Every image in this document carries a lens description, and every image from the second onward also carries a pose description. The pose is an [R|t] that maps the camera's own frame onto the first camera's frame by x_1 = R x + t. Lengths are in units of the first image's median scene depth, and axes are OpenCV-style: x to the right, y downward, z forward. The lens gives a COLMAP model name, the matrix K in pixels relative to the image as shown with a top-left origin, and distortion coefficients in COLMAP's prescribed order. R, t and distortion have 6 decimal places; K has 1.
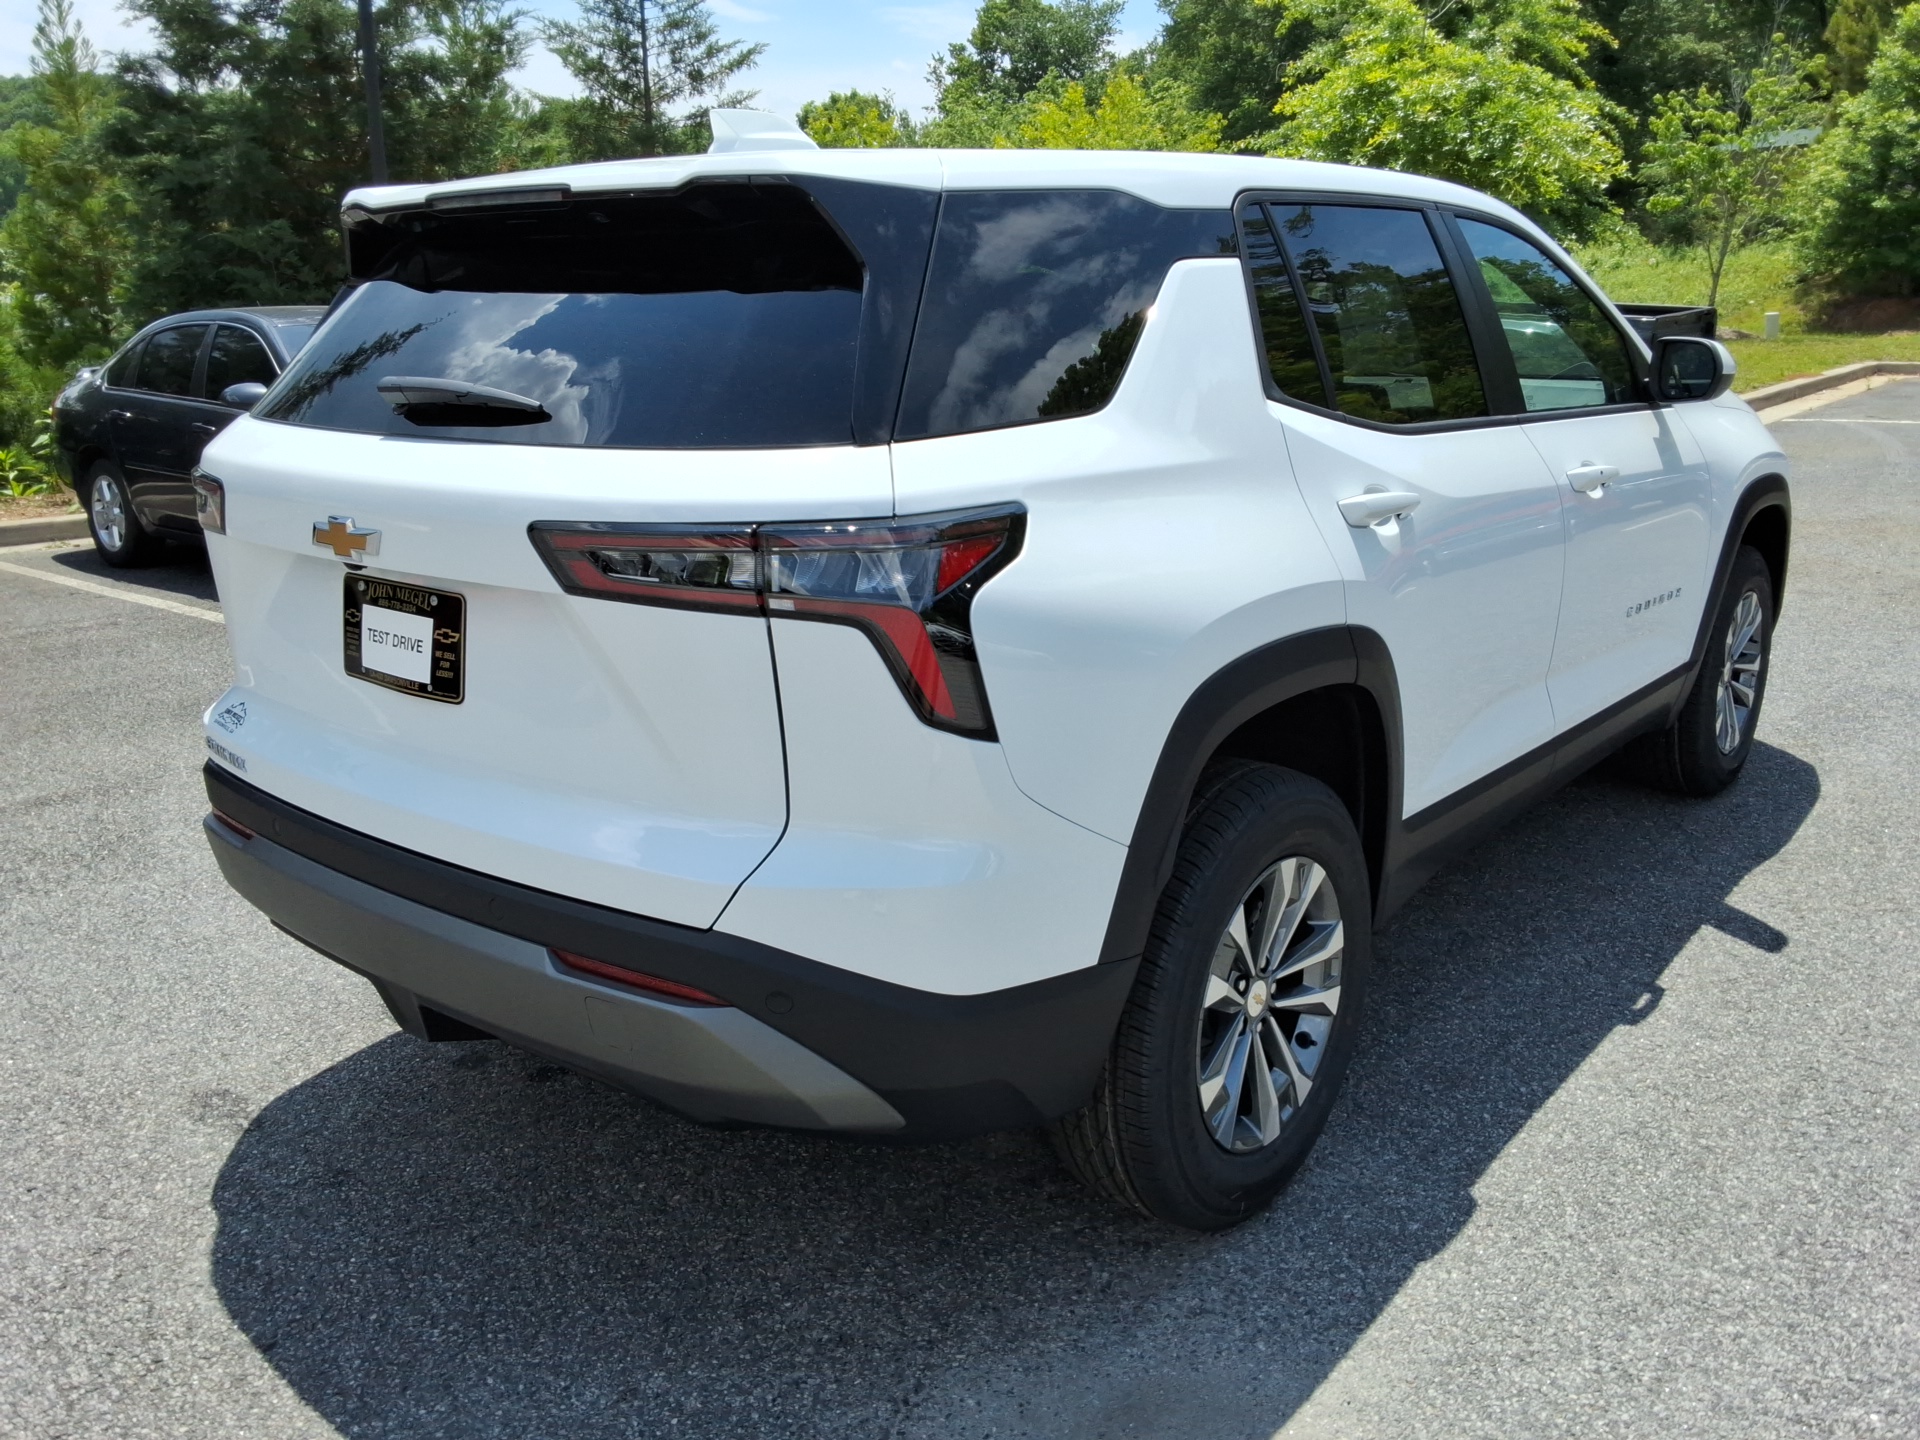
lens RADIAL K [[1545.3, 0, 971.8], [0, 1545.3, 706.7], [0, 0, 1]] dist [0.099620, -0.151963]
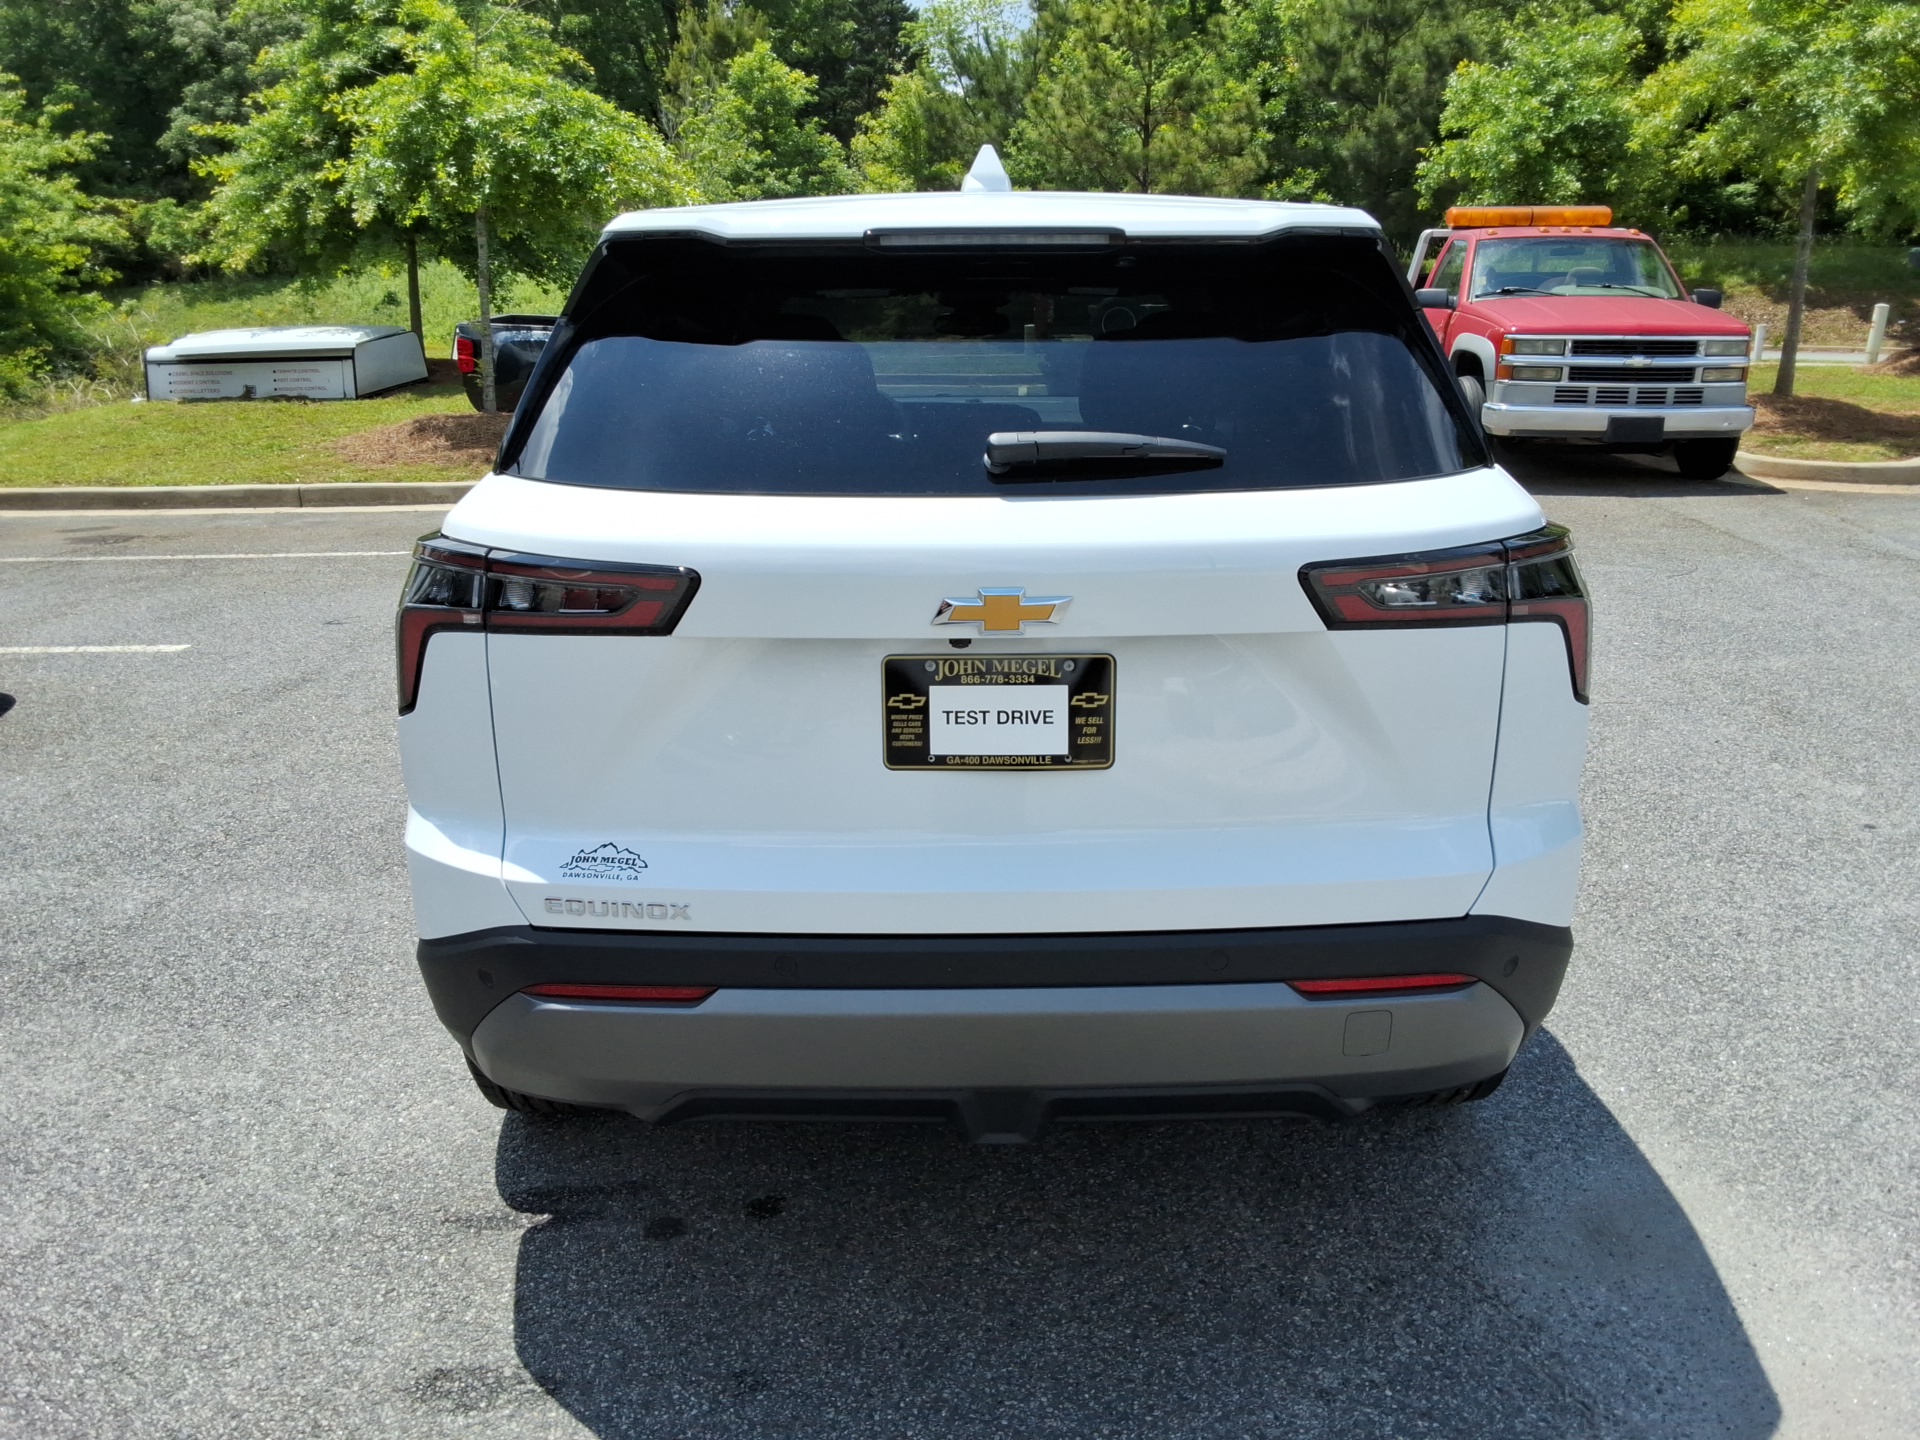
lens RADIAL K [[1545.3, 0, 977.5], [0, 1545.3, 702.9], [0, 0, 1]] dist [0.099620, -0.151963]
pose [[0.767255, -0.152276, 0.623003, -0.868942], [0.157727, 0.986371, 0.046843, -0.087694], [-0.621645, 0.062324, 0.780816, 0.273421]]
